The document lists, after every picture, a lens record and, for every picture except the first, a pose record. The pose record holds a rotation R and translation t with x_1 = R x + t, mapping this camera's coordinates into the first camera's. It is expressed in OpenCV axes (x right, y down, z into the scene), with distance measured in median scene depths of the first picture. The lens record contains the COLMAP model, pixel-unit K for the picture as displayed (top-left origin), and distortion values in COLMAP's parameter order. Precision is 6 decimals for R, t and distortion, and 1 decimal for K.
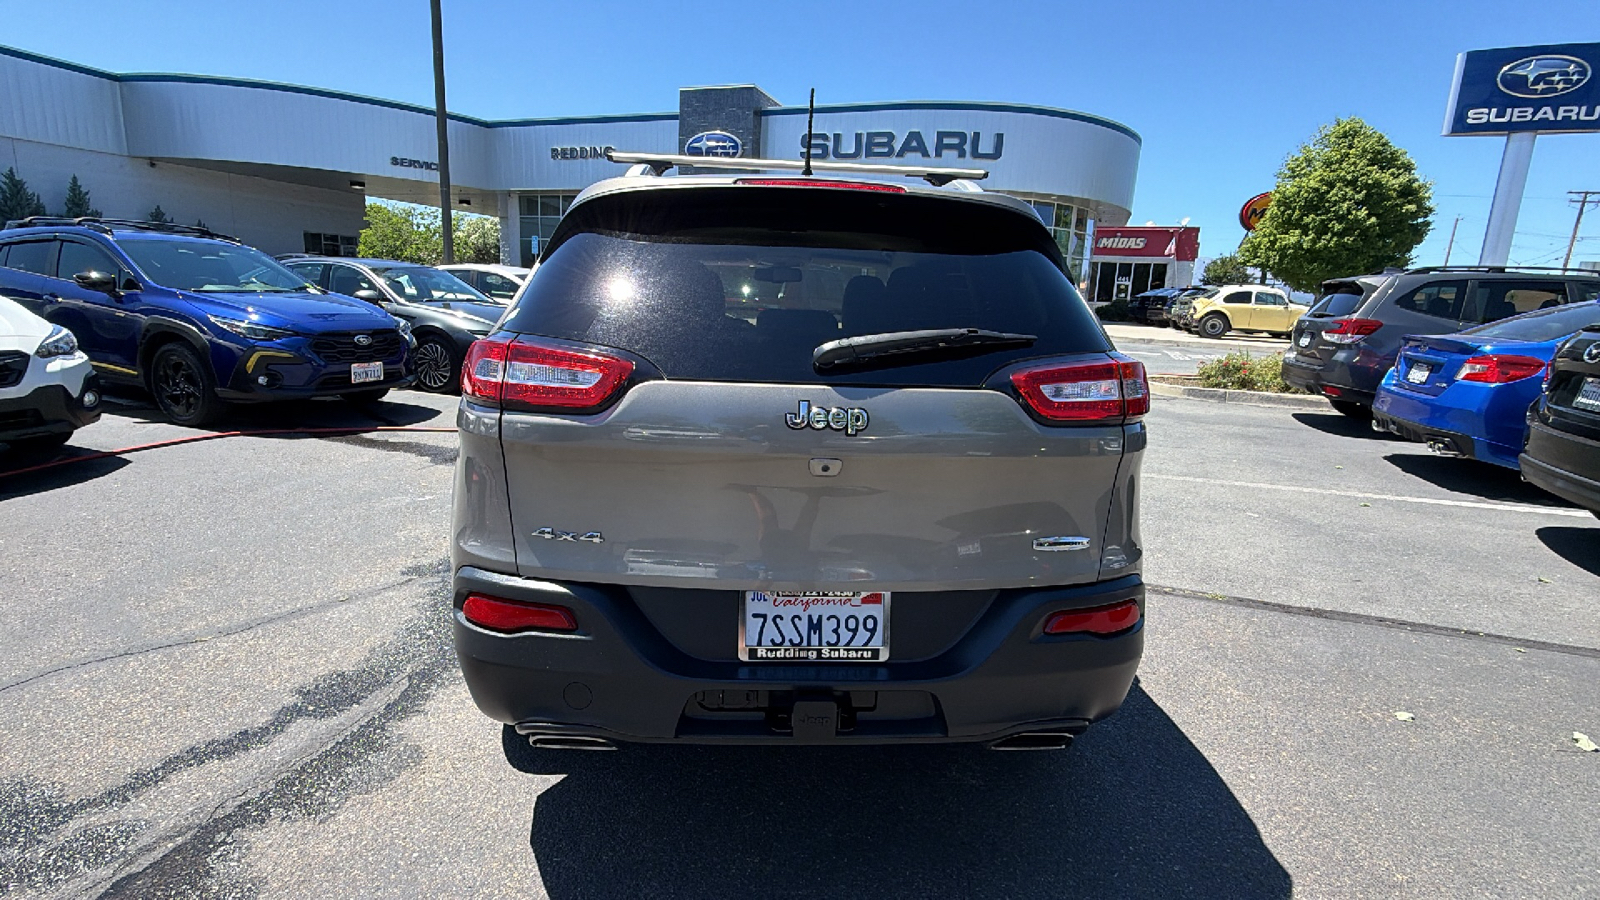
lens RADIAL K [[727.9, 0, 798.7], [0, 727.9, 452.2], [0, 0, 1]] dist [0.002267, -0.001189]
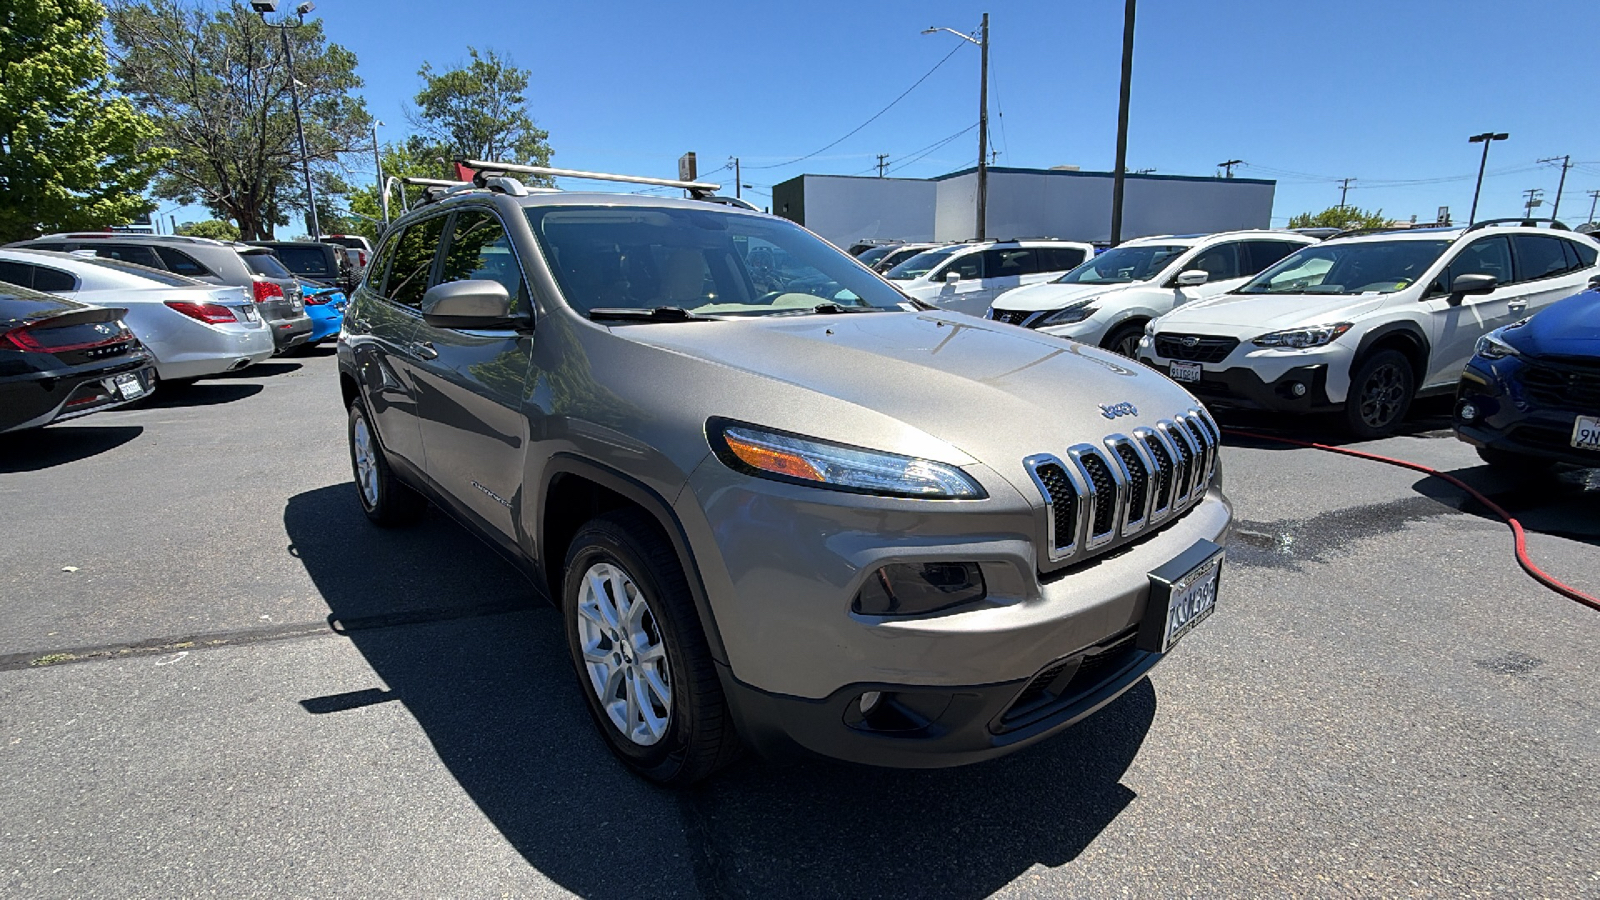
lens RADIAL K [[727.9, 0, 798.7], [0, 727.9, 452.2], [0, 0, 1]] dist [0.002267, -0.001189]
pose [[-0.782075, 0.111017, -0.613216, 0.069795], [-0.156332, 0.917589, 0.365501, -0.063971], [0.603257, 0.381715, -0.700268, 0.320220]]
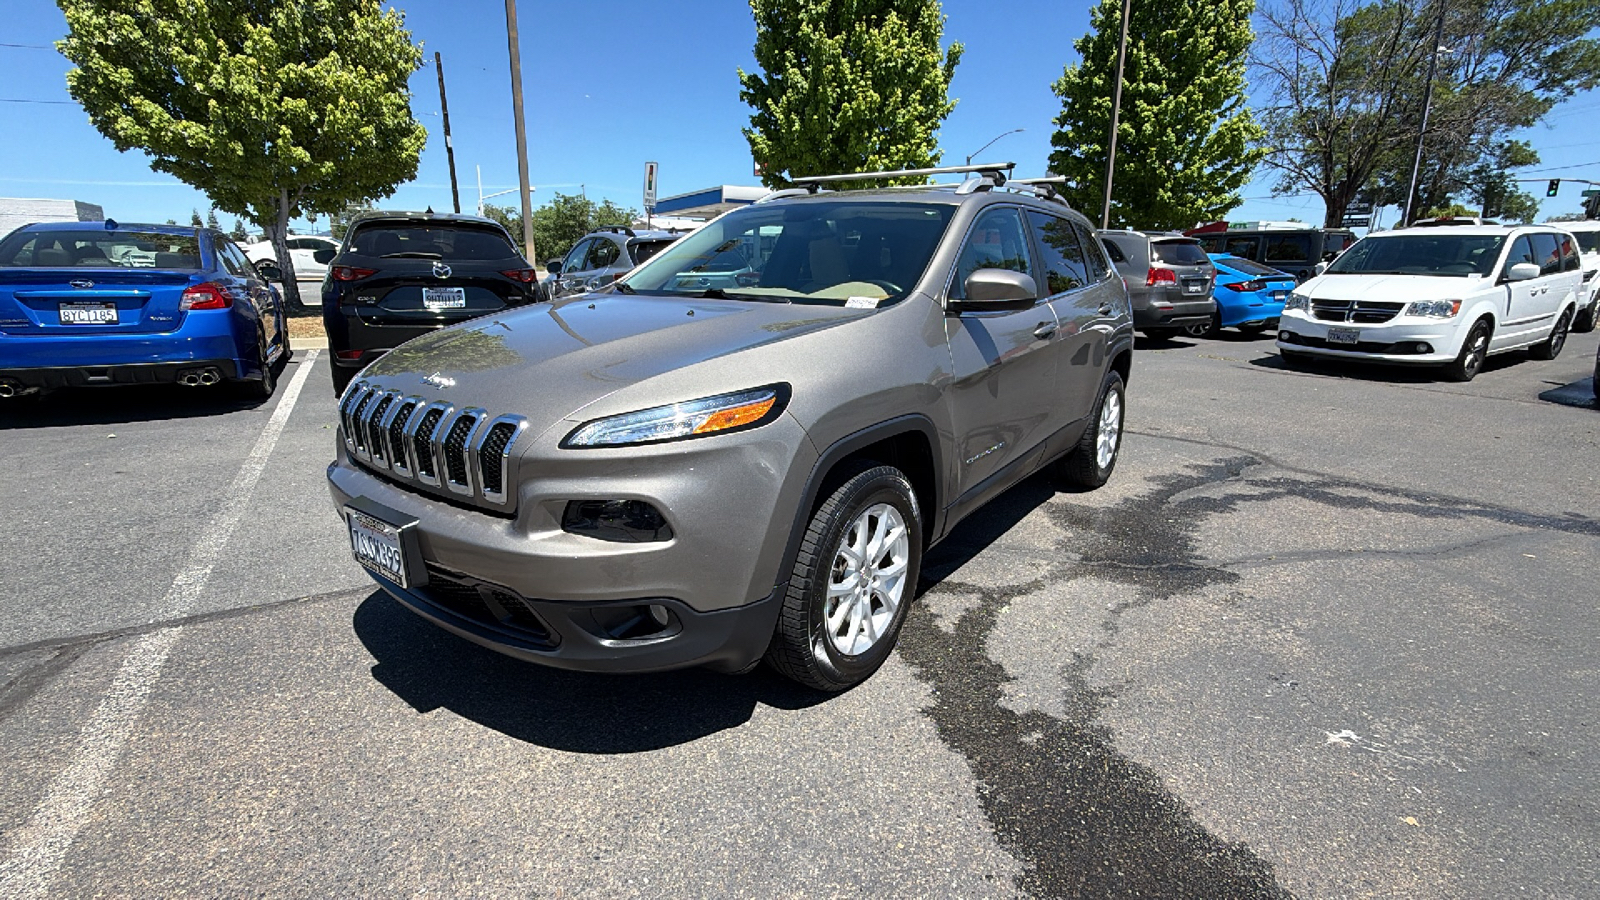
lens RADIAL K [[728.0, 0, 797.6], [0, 728.0, 452.6], [0, 0, 1]] dist [0.002114, -0.000837]
pose [[-0.759020, -0.207813, 0.617011, -0.109636], [0.100115, 0.899166, 0.426001, -0.071685], [-0.643324, 0.385115, -0.661680, 0.319725]]
